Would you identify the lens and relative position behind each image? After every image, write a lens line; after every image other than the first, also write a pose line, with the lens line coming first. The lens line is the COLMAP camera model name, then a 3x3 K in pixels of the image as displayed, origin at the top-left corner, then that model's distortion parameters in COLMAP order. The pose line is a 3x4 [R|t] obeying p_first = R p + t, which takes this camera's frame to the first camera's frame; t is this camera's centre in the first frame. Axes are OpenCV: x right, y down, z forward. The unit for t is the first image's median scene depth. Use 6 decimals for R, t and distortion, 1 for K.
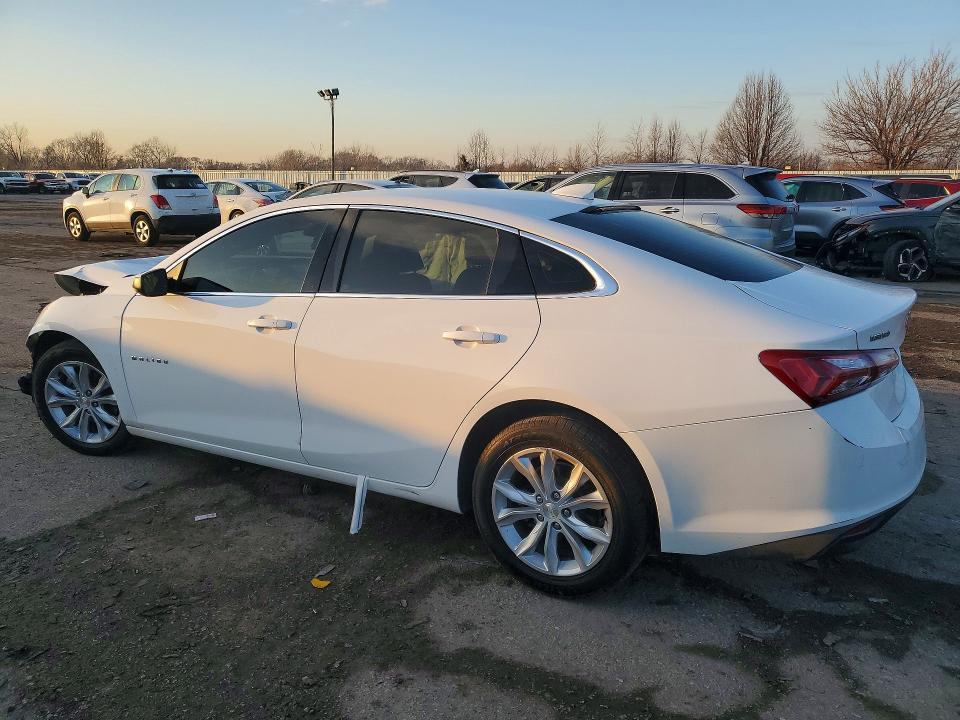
lens RADIAL K [[766.7, 0, 480.0], [0, 766.7, 360.0], [0, 0, 1]] dist [0.000401, 0.013197]
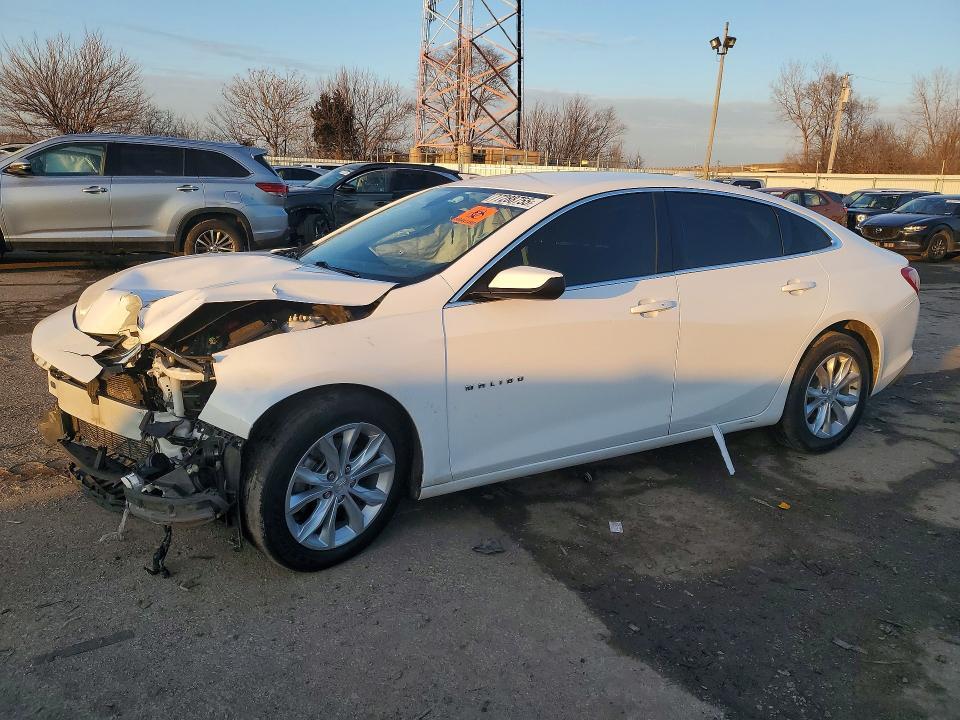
lens RADIAL K [[766.7, 0, 480.0], [0, 766.7, 360.0], [0, 0, 1]] dist [0.000401, 0.013197]
pose [[0.475101, -0.186869, 0.859860, -0.448474], [0.161256, 0.979131, 0.123691, -0.049714], [-0.865029, 0.079892, 0.495320, 0.252388]]
